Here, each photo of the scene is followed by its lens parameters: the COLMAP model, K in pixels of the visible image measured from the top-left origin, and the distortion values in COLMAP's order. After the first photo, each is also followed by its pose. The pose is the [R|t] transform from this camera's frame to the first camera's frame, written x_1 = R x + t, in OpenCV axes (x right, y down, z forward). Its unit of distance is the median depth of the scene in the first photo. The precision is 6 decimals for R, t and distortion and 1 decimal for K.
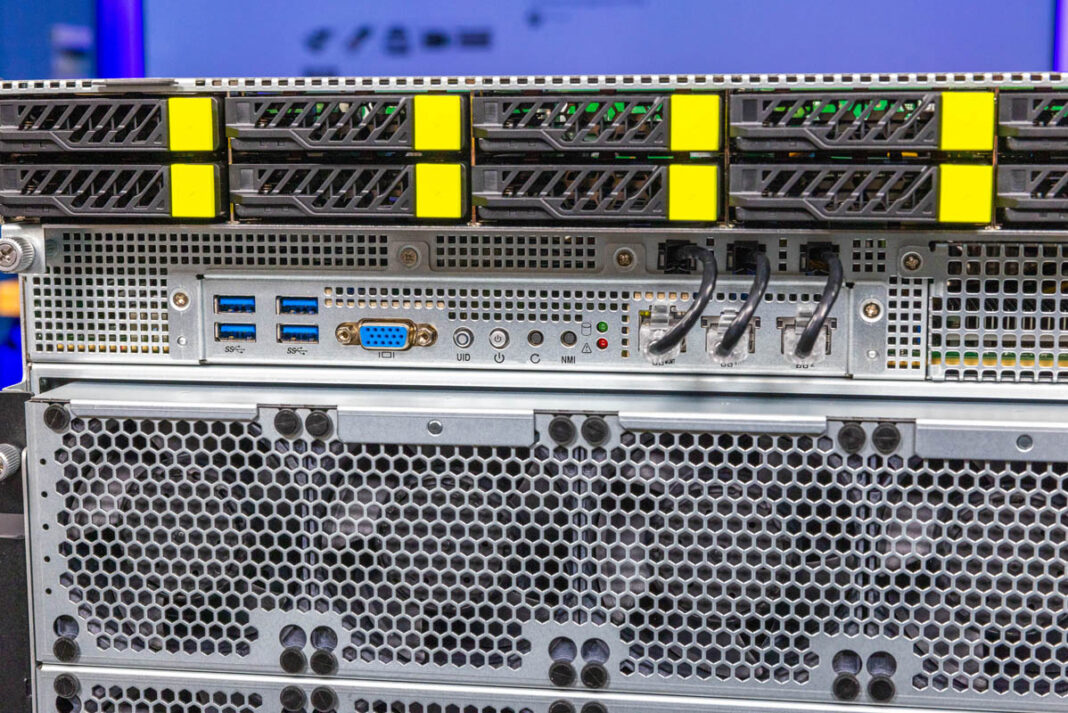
lens RADIAL K [[2144.6, 0, 534.9], [0, 2144.6, 358.3], [0, 0, 1]] dist [0.050007, 0.000000]
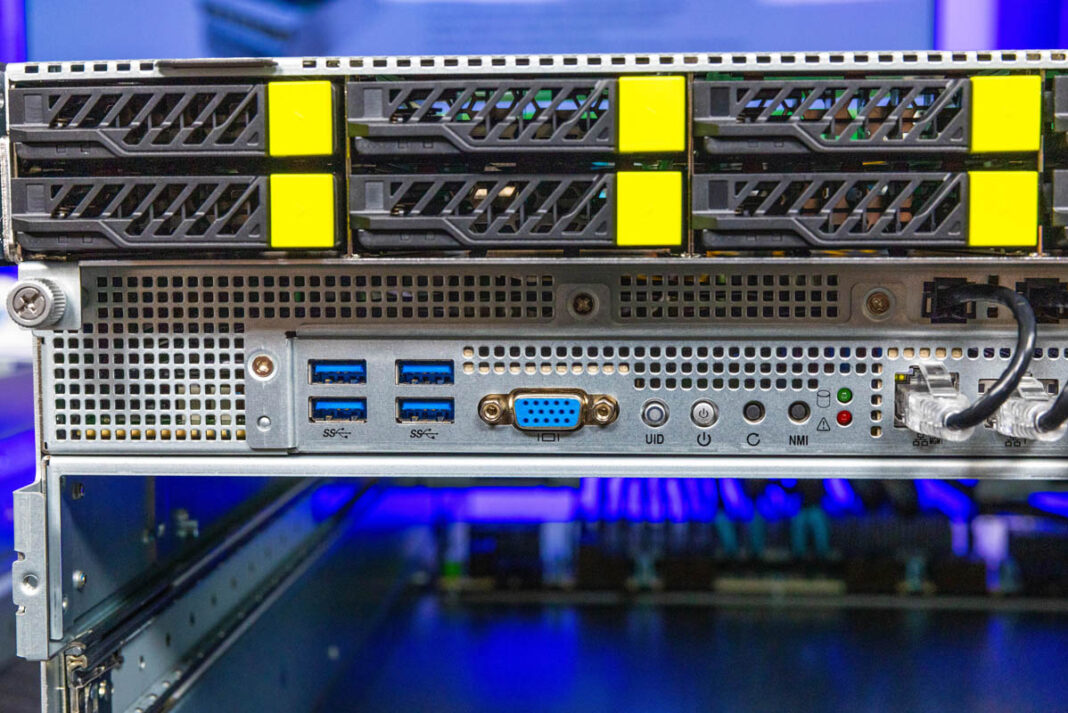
lens RADIAL K [[1838.2, 0, 533.5], [0, 1838.2, 353.4], [0, 0, 1]] dist [-0.016898, 0.000000]
pose [[0.991131, -0.007514, 0.132679, -0.157319], [0.015210, 0.998254, -0.057084, 0.005658], [-0.132018, 0.058596, 0.989514, 0.368255]]
